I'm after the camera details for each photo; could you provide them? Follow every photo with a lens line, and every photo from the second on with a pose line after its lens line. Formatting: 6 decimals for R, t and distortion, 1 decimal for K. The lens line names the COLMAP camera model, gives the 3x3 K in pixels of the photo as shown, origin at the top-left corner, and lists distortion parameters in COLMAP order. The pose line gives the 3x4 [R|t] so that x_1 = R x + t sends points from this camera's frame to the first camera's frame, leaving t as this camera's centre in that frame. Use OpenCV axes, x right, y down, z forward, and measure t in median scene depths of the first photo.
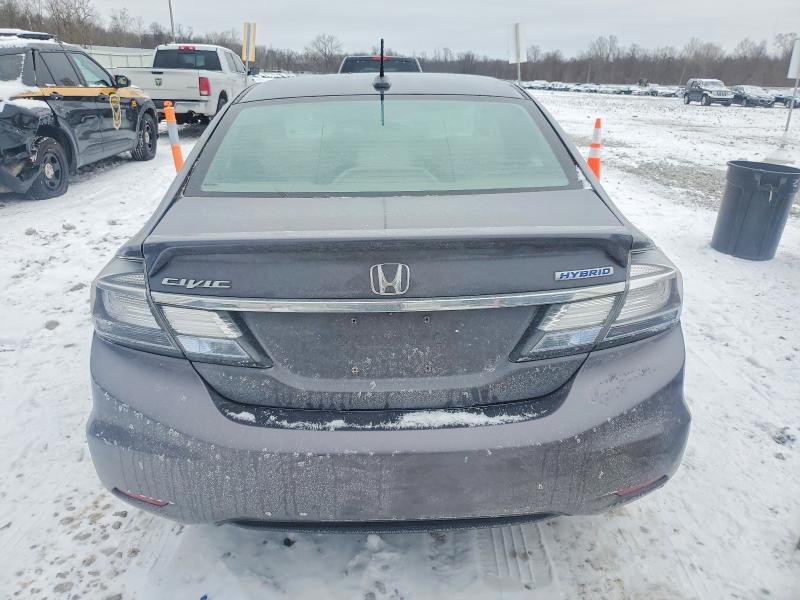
lens RADIAL K [[606.9, 0, 389.0], [0, 606.9, 296.8], [0, 0, 1]] dist [0.025883, -0.004225]
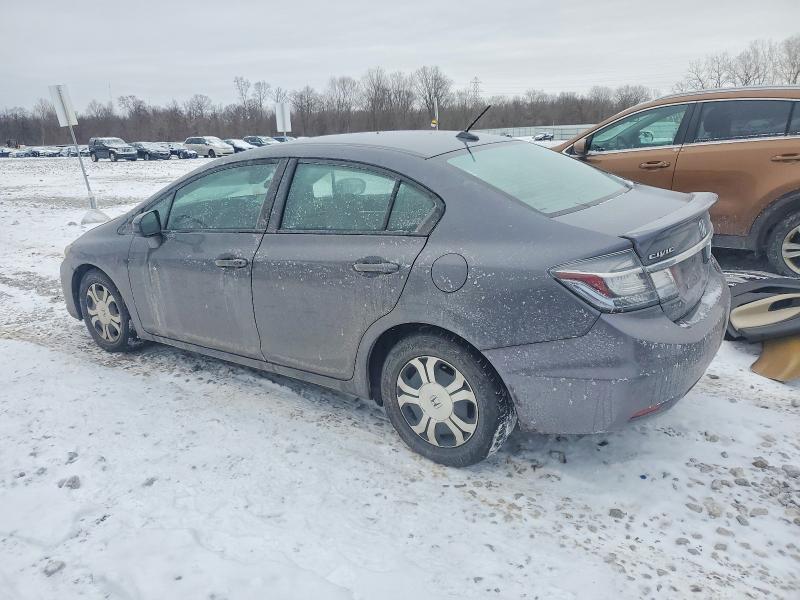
lens RADIAL K [[606.9, 0, 389.0], [0, 606.9, 296.8], [0, 0, 1]] dist [0.025883, -0.004225]
pose [[0.609581, -0.245762, 0.753665, -0.219650], [0.310555, 0.948772, 0.058201, -0.025331], [-0.729360, 0.198576, 0.654676, 0.051788]]
